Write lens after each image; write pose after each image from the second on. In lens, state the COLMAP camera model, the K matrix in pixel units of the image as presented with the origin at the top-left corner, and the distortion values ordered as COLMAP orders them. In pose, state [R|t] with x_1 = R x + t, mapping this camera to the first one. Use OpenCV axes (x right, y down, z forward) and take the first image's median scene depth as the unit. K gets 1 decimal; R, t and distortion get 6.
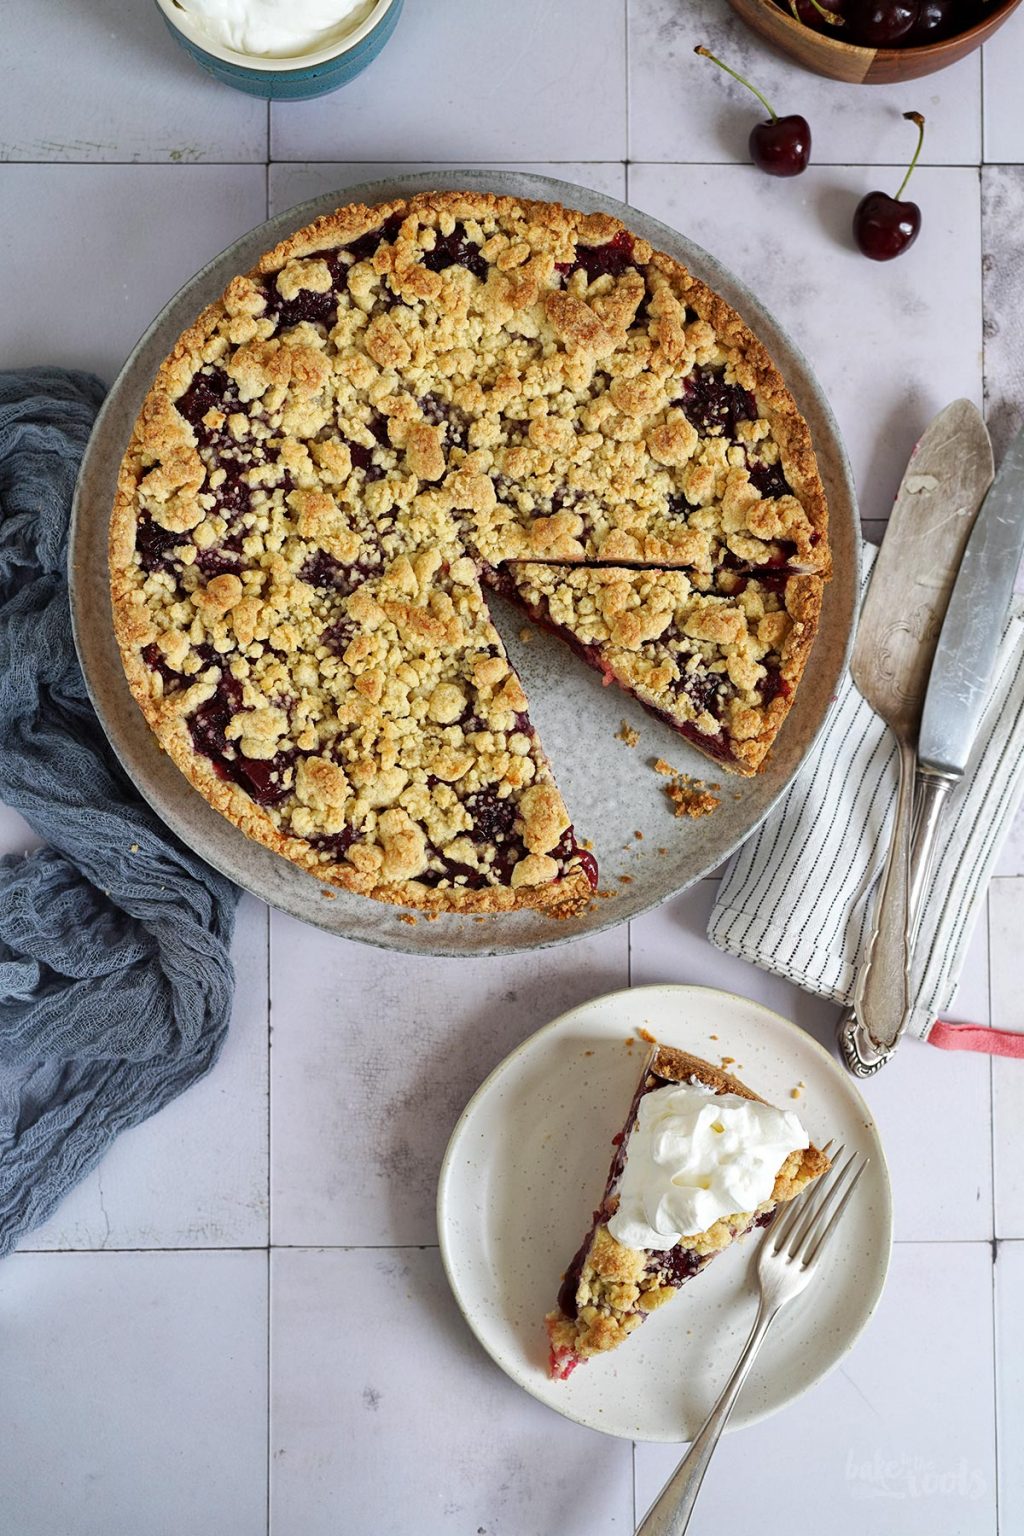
lens RADIAL K [[1910.1, 0, 524.4], [0, 1910.1, 772.3], [0, 0, 1]] dist [0.020687, 0.008967]
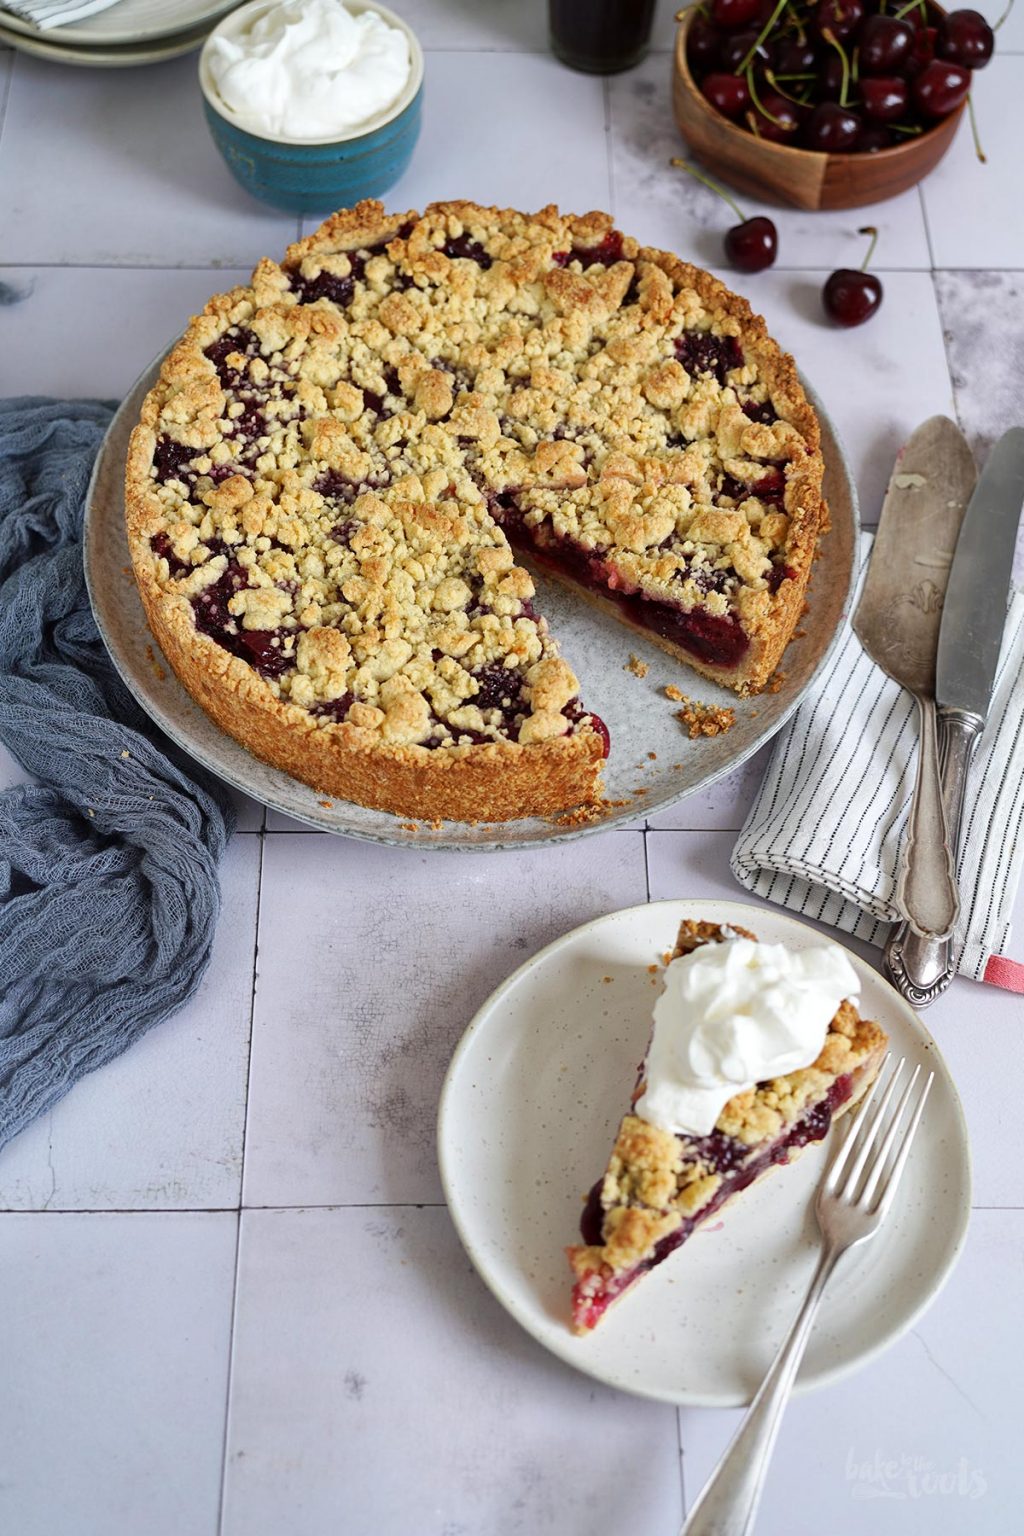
lens RADIAL K [[1917.4, 0, 512.0], [0, 1917.4, 768.0], [0, 0, 1]] dist [0.018110, 0.003776]
pose [[0.999835, -0.015421, -0.009582, -0.001292], [0.008827, 0.874099, -0.485668, 0.531029], [0.015865, 0.485503, 0.874091, 0.172377]]
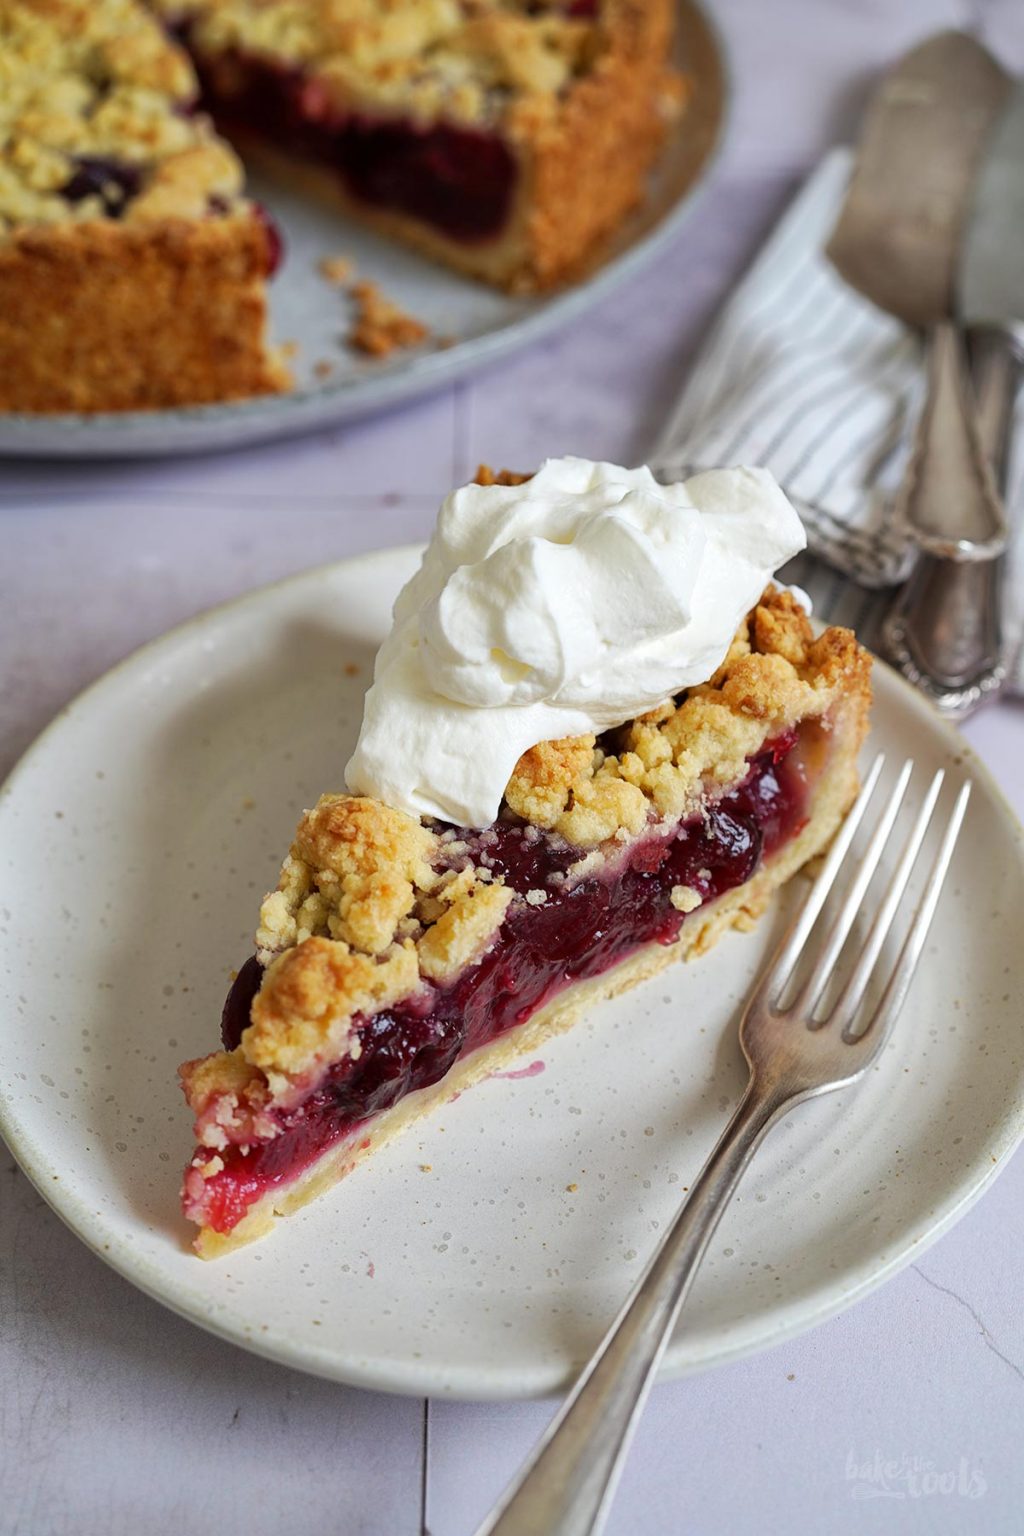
lens RADIAL K [[1984.0, 0, 545.3], [0, 1984.0, 767.0], [0, 0, 1]] dist [0.010761, -0.004290]
pose [[0.999648, -0.018286, -0.019236, 0.094827], [0.000208, 0.730169, -0.683267, 0.536778], [0.026540, 0.683022, 0.729916, 0.687827]]
